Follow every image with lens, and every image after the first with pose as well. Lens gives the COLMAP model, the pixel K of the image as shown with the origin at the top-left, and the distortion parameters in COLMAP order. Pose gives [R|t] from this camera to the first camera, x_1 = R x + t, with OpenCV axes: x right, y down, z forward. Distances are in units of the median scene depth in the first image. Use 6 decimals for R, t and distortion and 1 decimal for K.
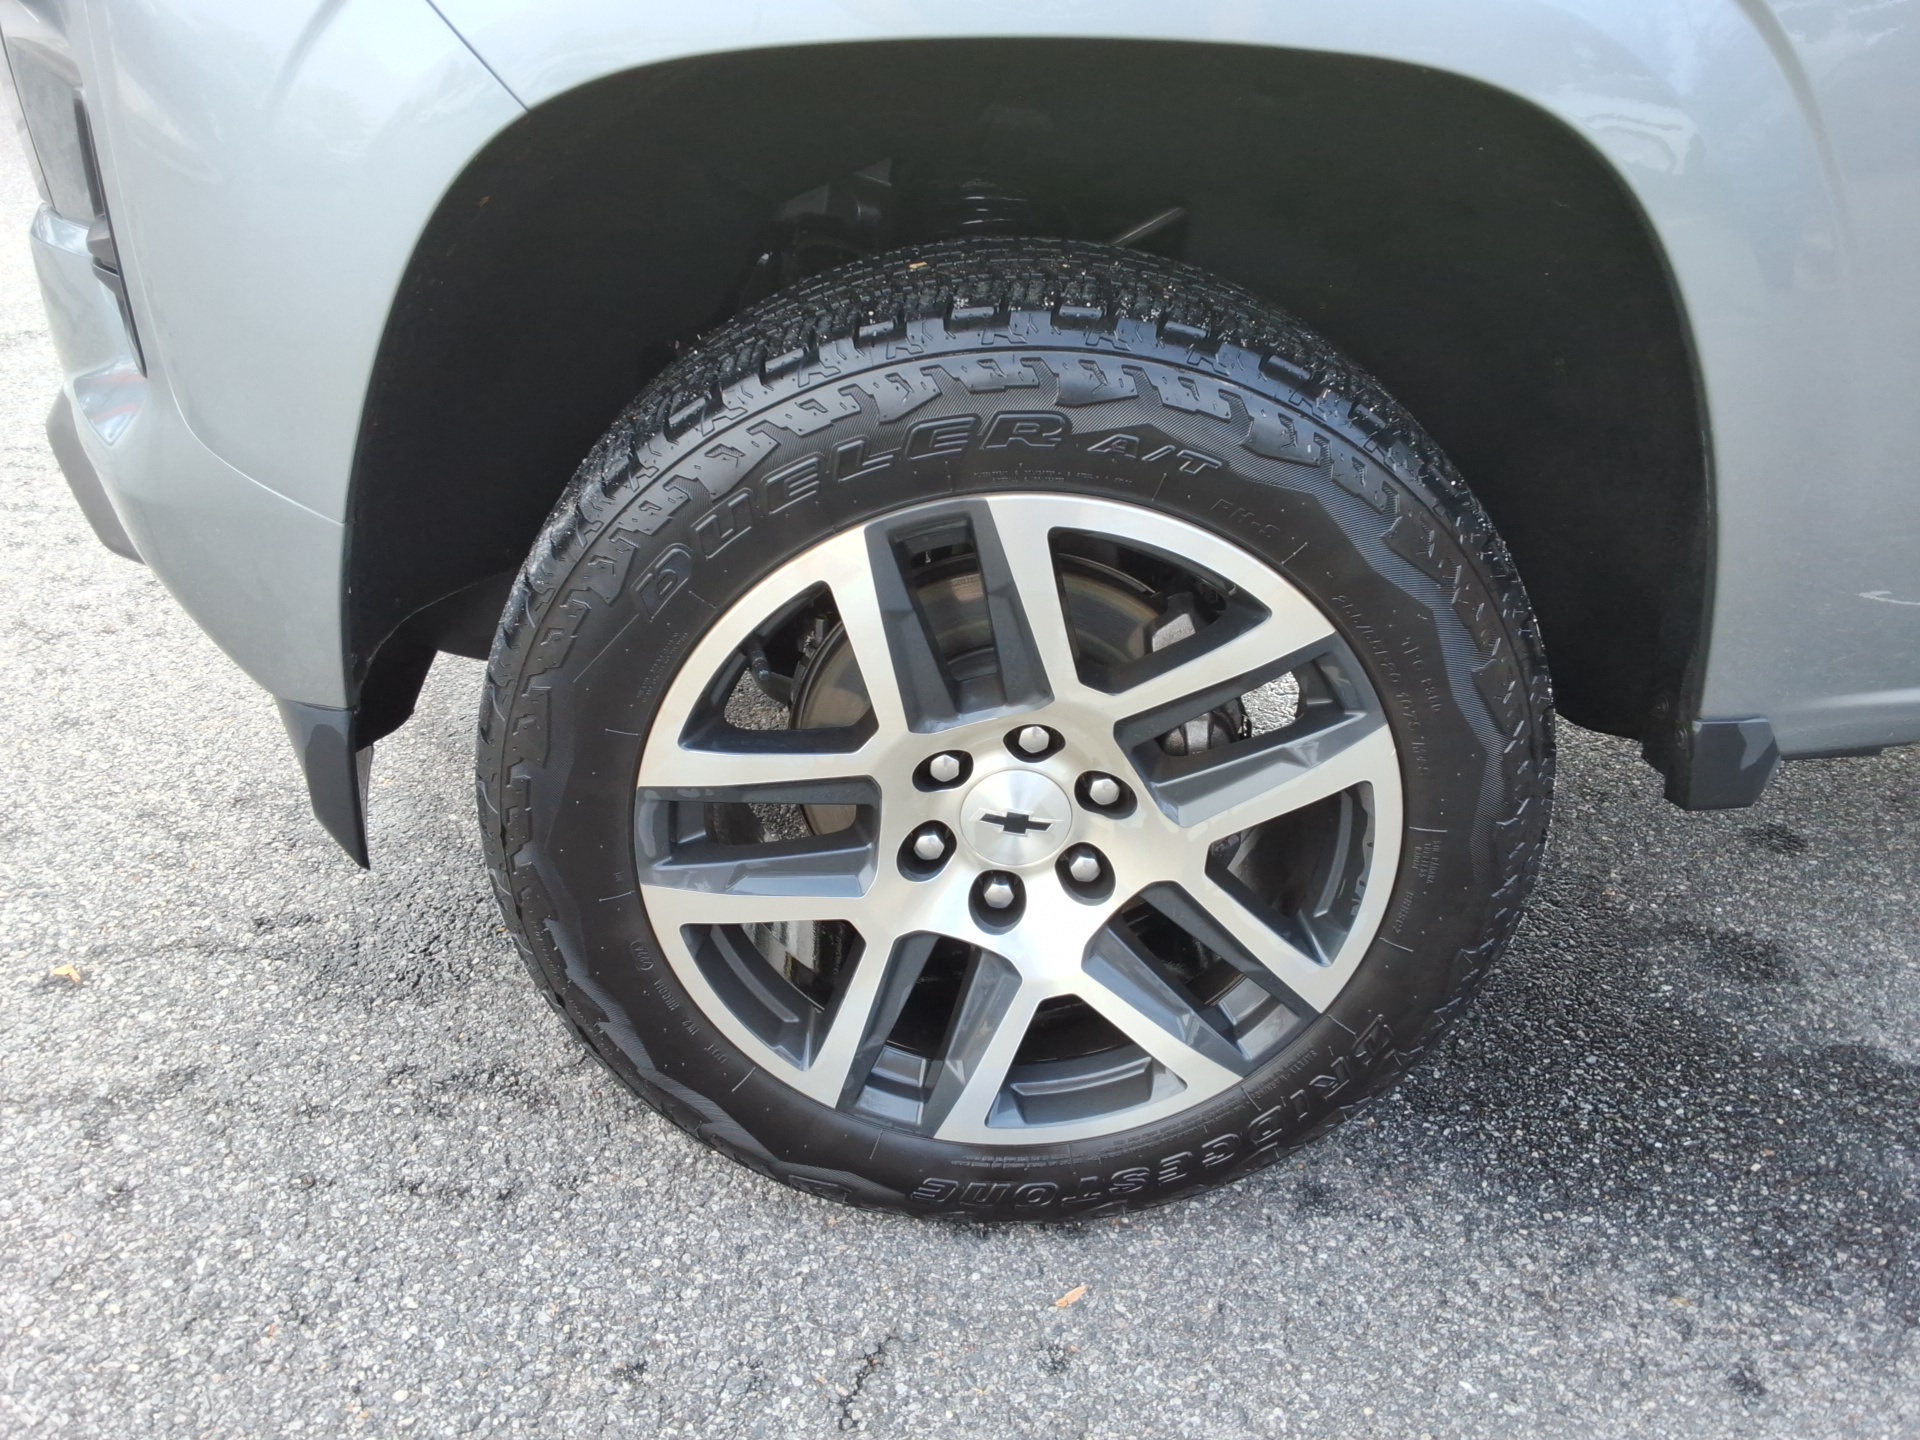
lens RADIAL K [[1542.0, 0, 968.4], [0, 1542.0, 702.8], [0, 0, 1]] dist [0.101312, -0.169490]
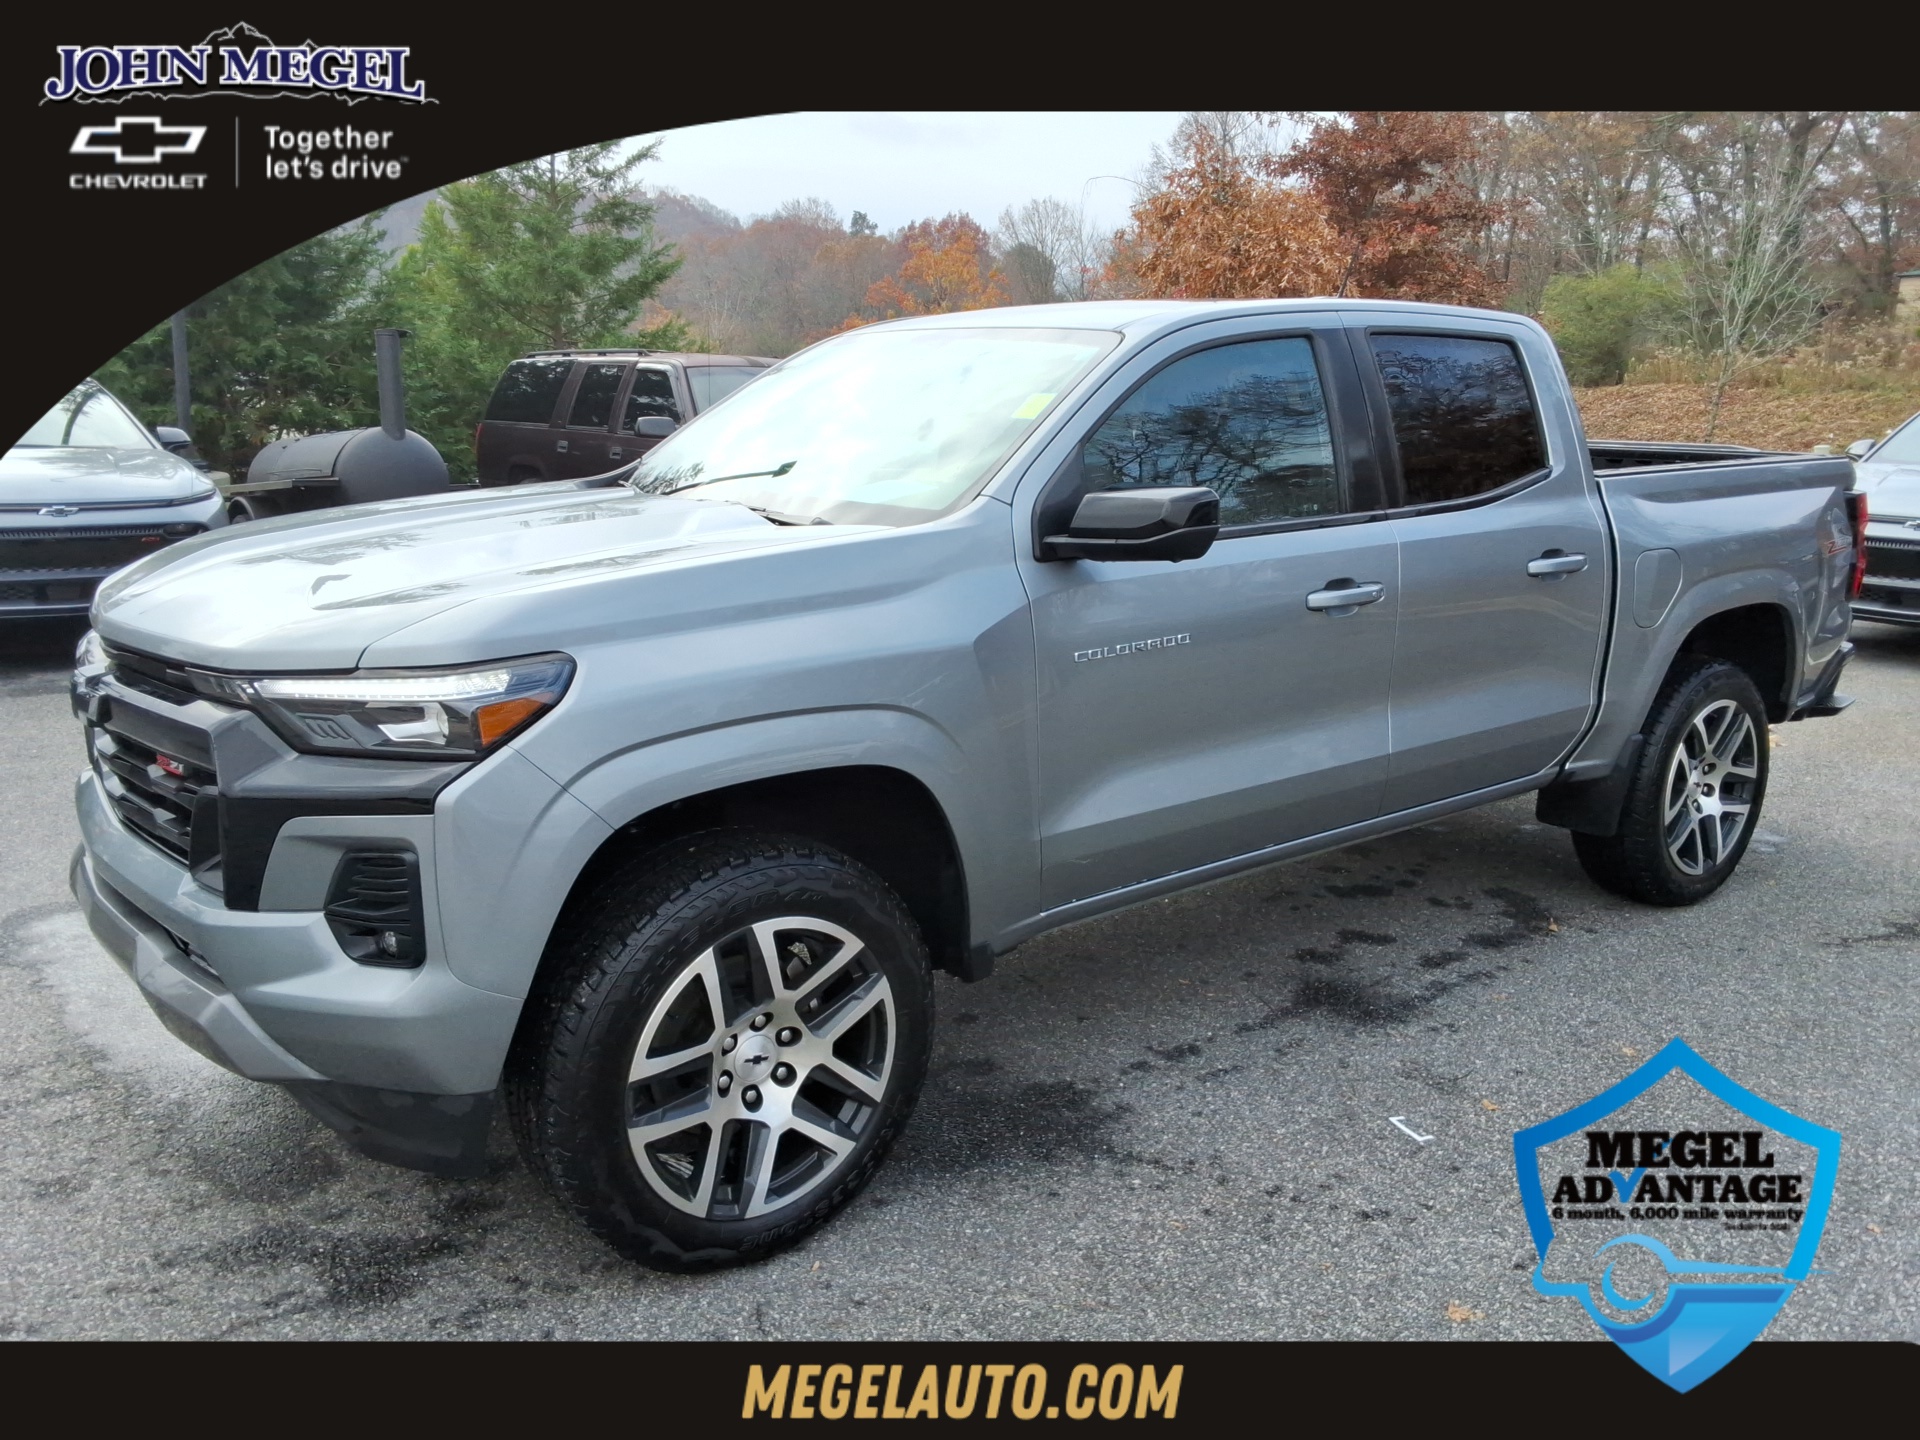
lens RADIAL K [[1527.3, 0, 958.3], [0, 1527.3, 714.1], [0, 0, 1]] dist [0.112409, -0.196382]
pose [[0.789232, -0.147416, 0.596139, -1.075267], [0.298302, 0.940565, -0.162336, 0.053873], [-0.536776, 0.305950, 0.786299, -1.221053]]
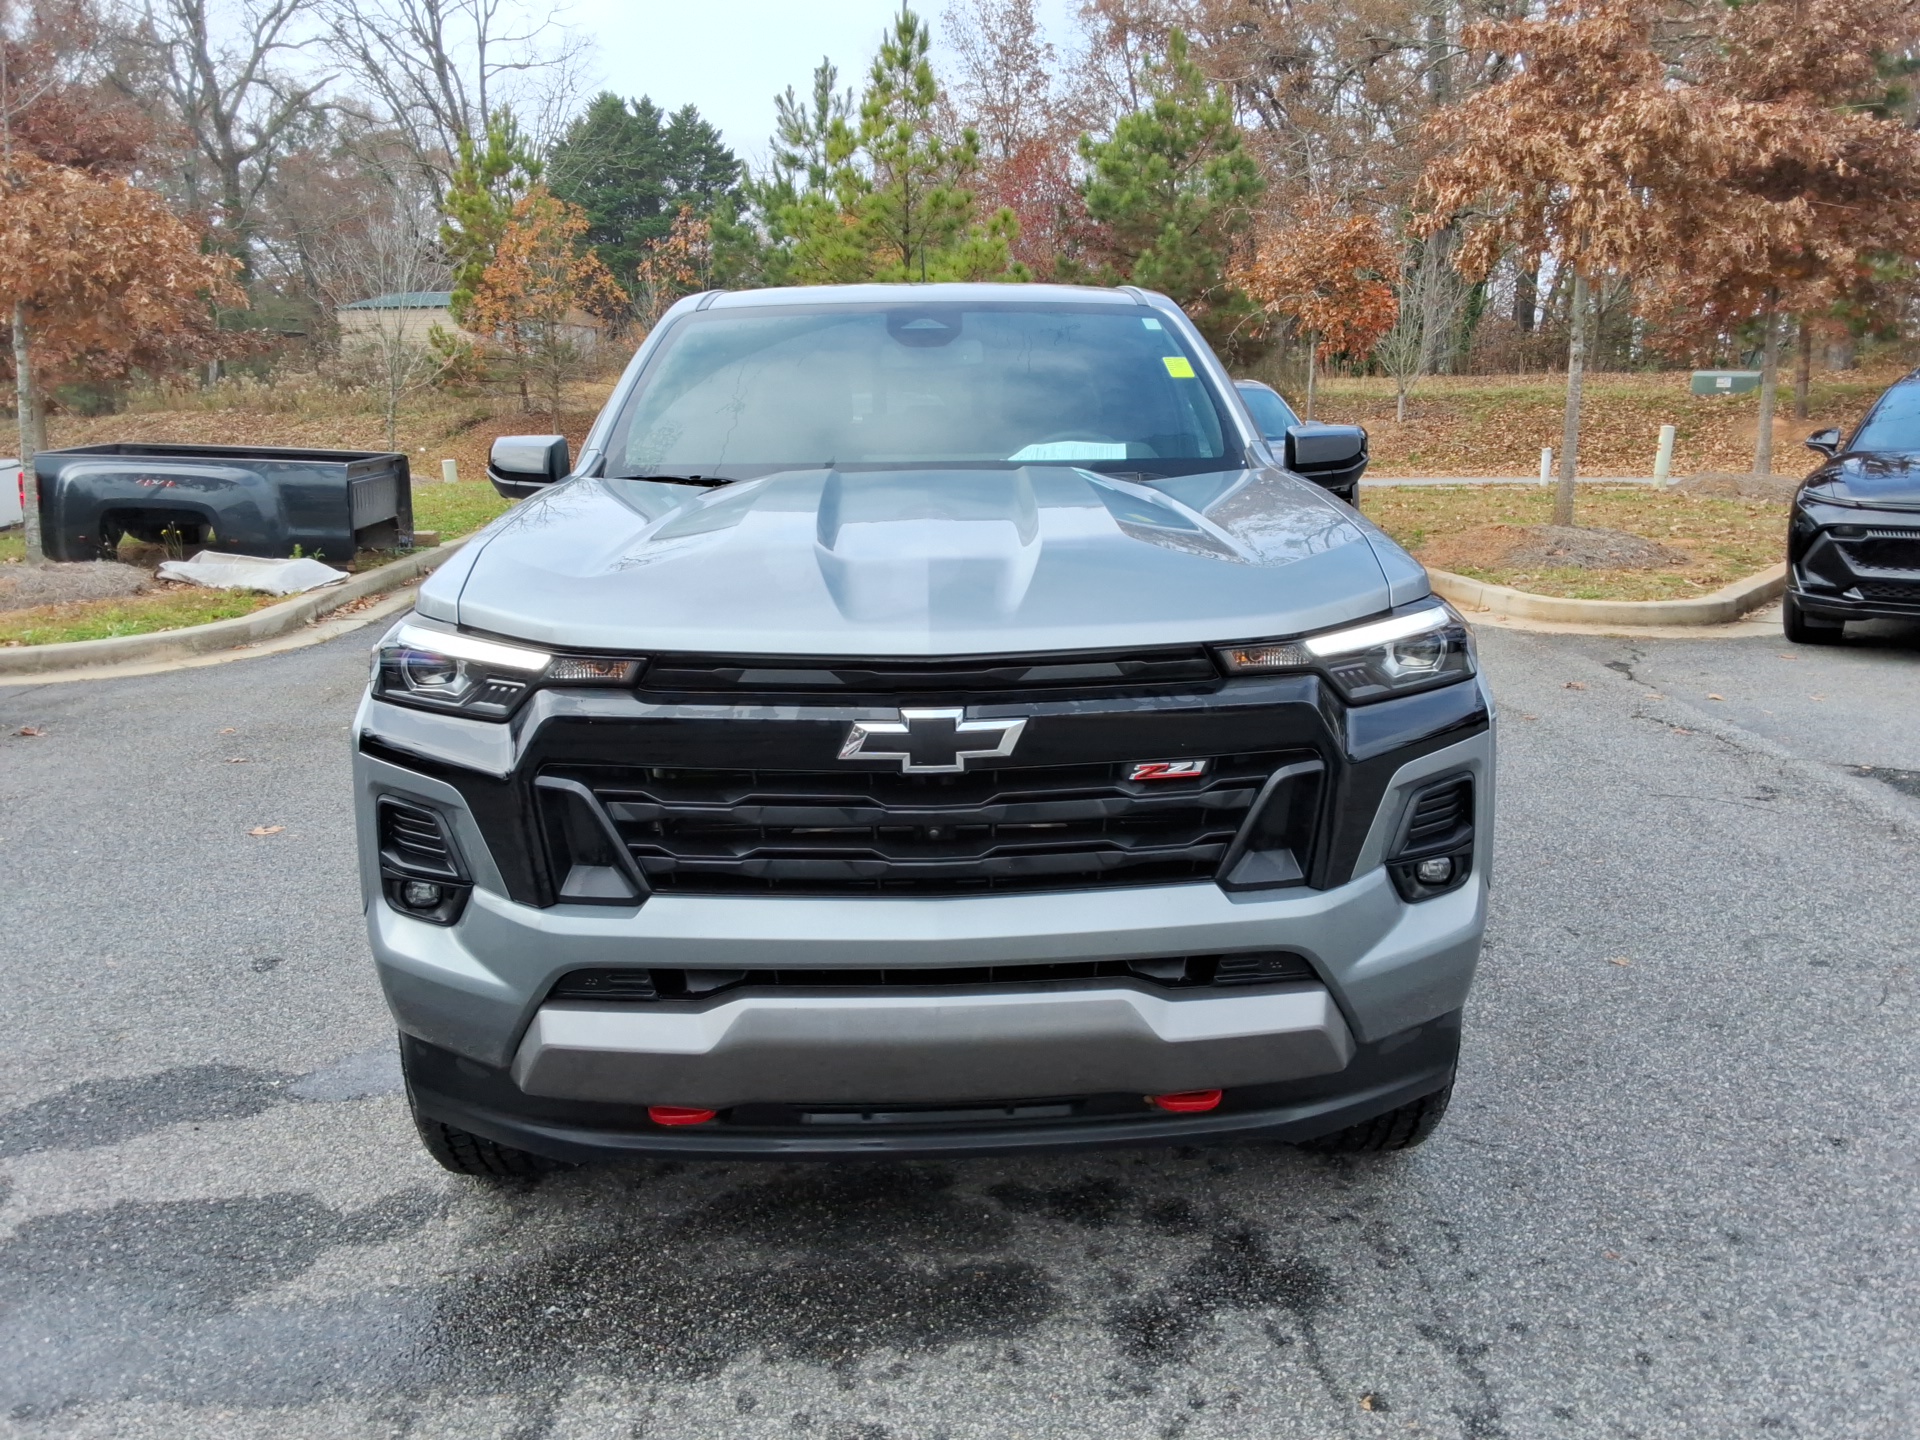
lens RADIAL K [[1542.0, 0, 968.4], [0, 1542.0, 702.8], [0, 0, 1]] dist [0.101312, -0.169490]
pose [[-0.022476, -0.212607, 0.976879, -2.498631], [0.484217, 0.852554, 0.196689, -1.150479], [-0.874659, 0.477442, 0.083786, 1.194302]]
